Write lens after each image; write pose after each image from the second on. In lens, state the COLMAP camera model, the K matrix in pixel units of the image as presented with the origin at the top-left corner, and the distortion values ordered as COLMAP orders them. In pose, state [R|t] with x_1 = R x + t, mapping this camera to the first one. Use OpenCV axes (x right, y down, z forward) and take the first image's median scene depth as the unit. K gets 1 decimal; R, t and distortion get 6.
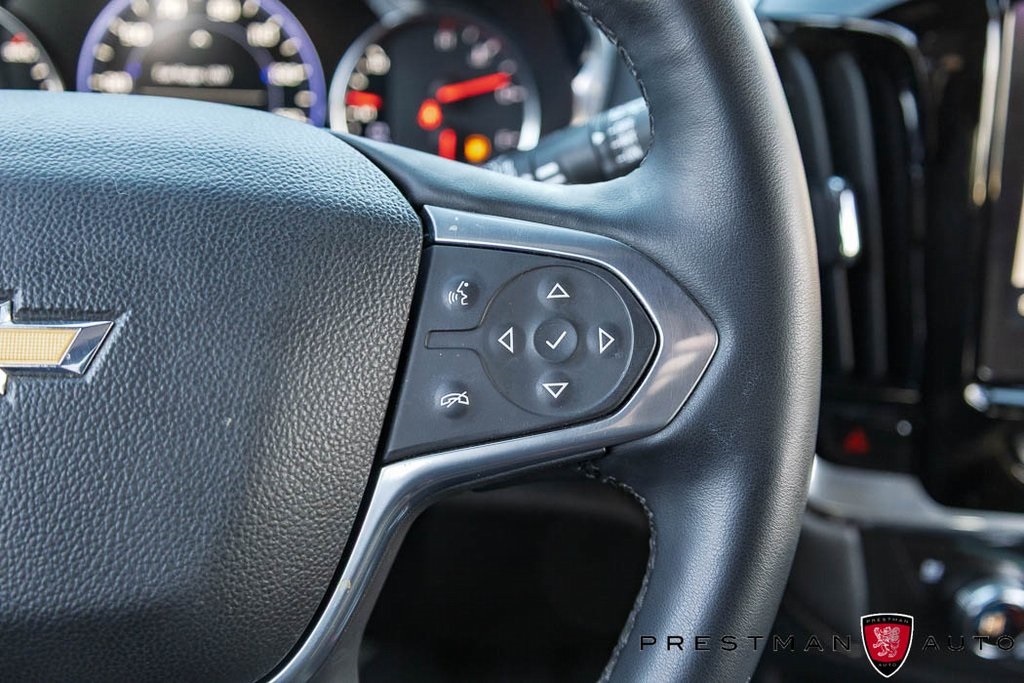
lens RADIAL K [[1075.8, 0, 512.0], [0, 1075.8, 341.5], [0, 0, 1]] dist [0.003301, 0.008108]
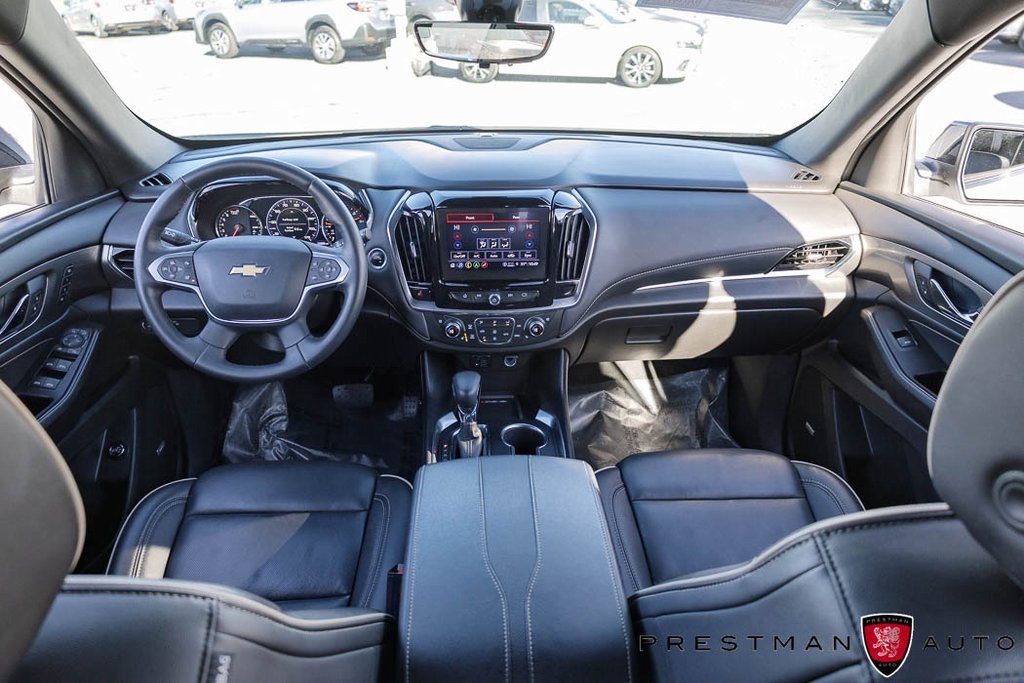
lens RADIAL K [[674.0, 0, 516.1], [0, 674.0, 343.8], [0, 0, 1]] dist [0.001071, 0.008582]
pose [[0.998493, -0.015367, -0.052678, 1.552702], [0.017811, 0.998771, 0.046246, 0.312844], [0.051902, -0.047114, 0.997540, -3.539143]]
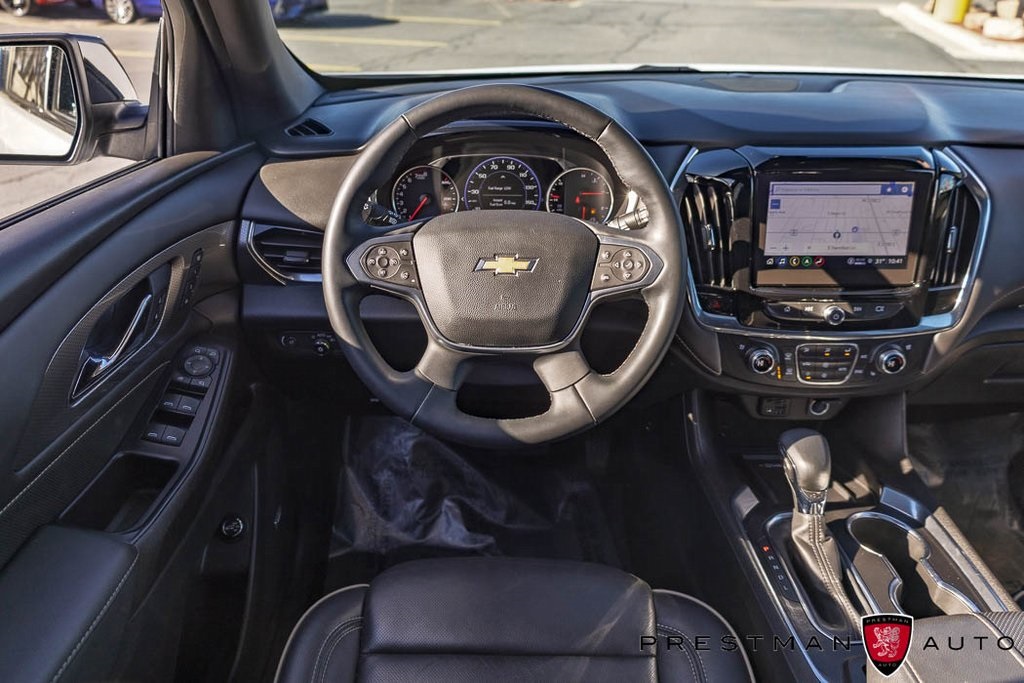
lens RADIAL K [[748.0, 0, 494.9], [0, 748.0, 298.8], [0, 0, 1]] dist [-0.003339, 0.001543]
pose [[0.995454, 0.003999, -0.095158, -0.212054], [-0.005309, 0.999894, -0.013524, 0.184439], [0.095094, 0.013968, 0.995370, -2.171969]]
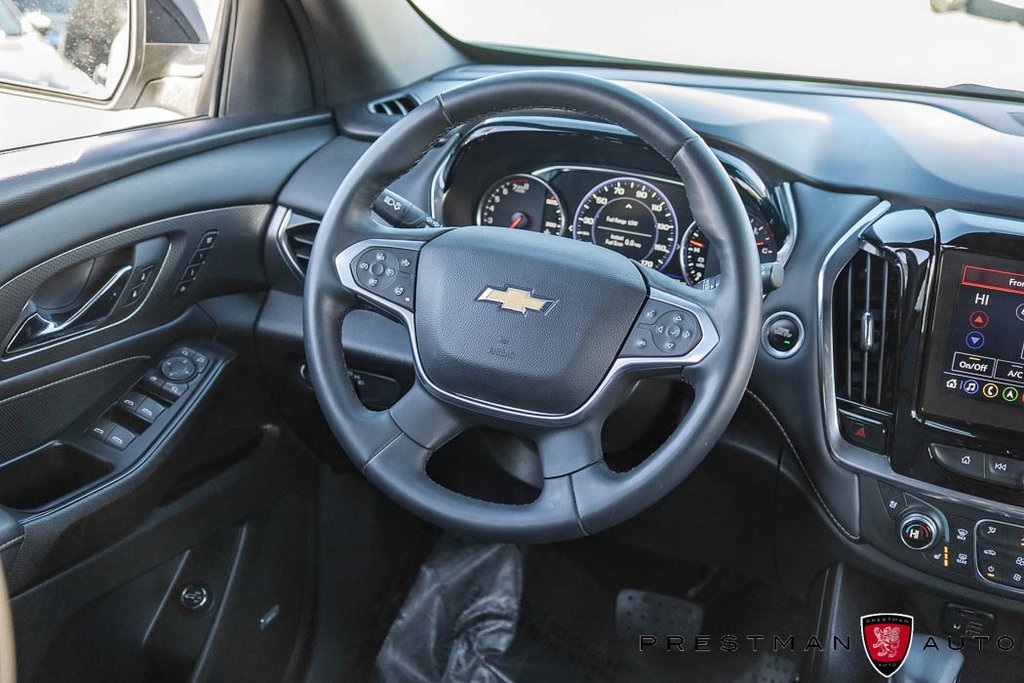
lens RADIAL K [[1367.5, 0, 512.0], [0, 1367.5, 341.5], [0, 0, 1]] dist [-0.004222, 0.034229]
pose [[0.890597, 0.173983, -0.420198, 1.377168], [-0.217916, 0.974213, -0.058494, 0.385675], [0.399186, 0.143663, 0.905545, -3.028945]]
